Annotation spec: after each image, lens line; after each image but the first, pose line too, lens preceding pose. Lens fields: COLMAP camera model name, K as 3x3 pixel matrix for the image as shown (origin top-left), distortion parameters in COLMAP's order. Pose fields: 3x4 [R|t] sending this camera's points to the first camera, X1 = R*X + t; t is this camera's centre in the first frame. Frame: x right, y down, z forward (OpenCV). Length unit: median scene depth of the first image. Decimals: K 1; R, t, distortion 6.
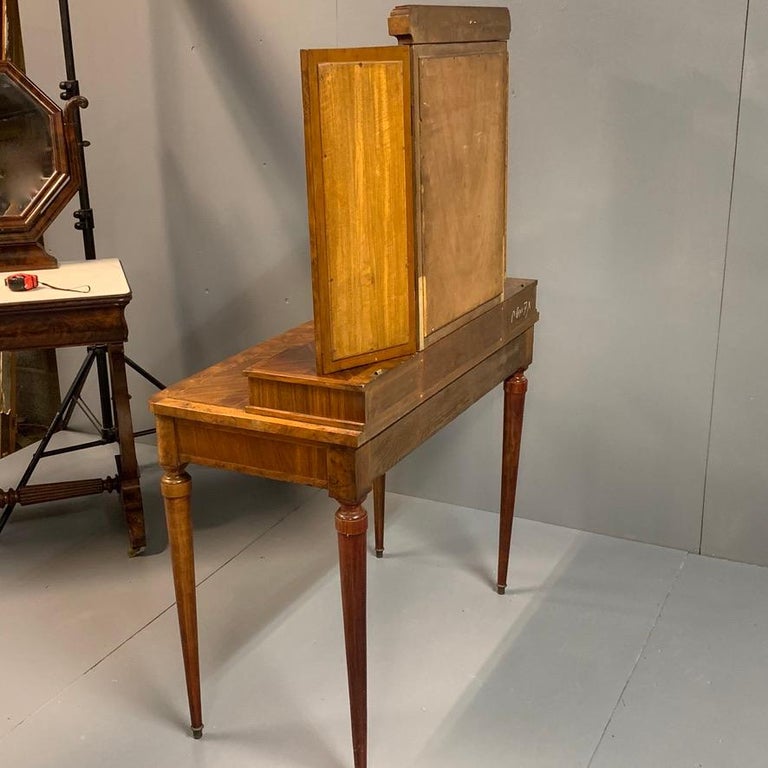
lens RADIAL K [[1050.3, 0, 380.8], [0, 1050.3, 373.8], [0, 0, 1]] dist [0.225855, -0.763981]
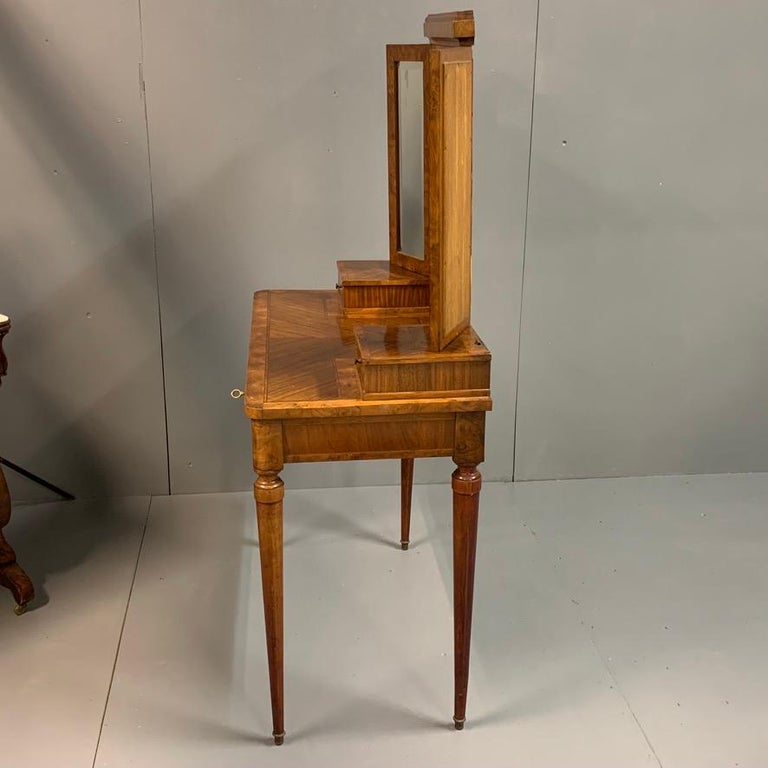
lens RADIAL K [[1050.3, 0, 380.8], [0, 1050.3, 373.8], [0, 0, 1]] dist [0.225855, -0.763981]
pose [[0.857547, -0.152762, 0.491200, -0.609544], [0.154116, 0.987322, 0.037995, -0.025692], [-0.490777, 0.043119, 0.870218, 0.086753]]
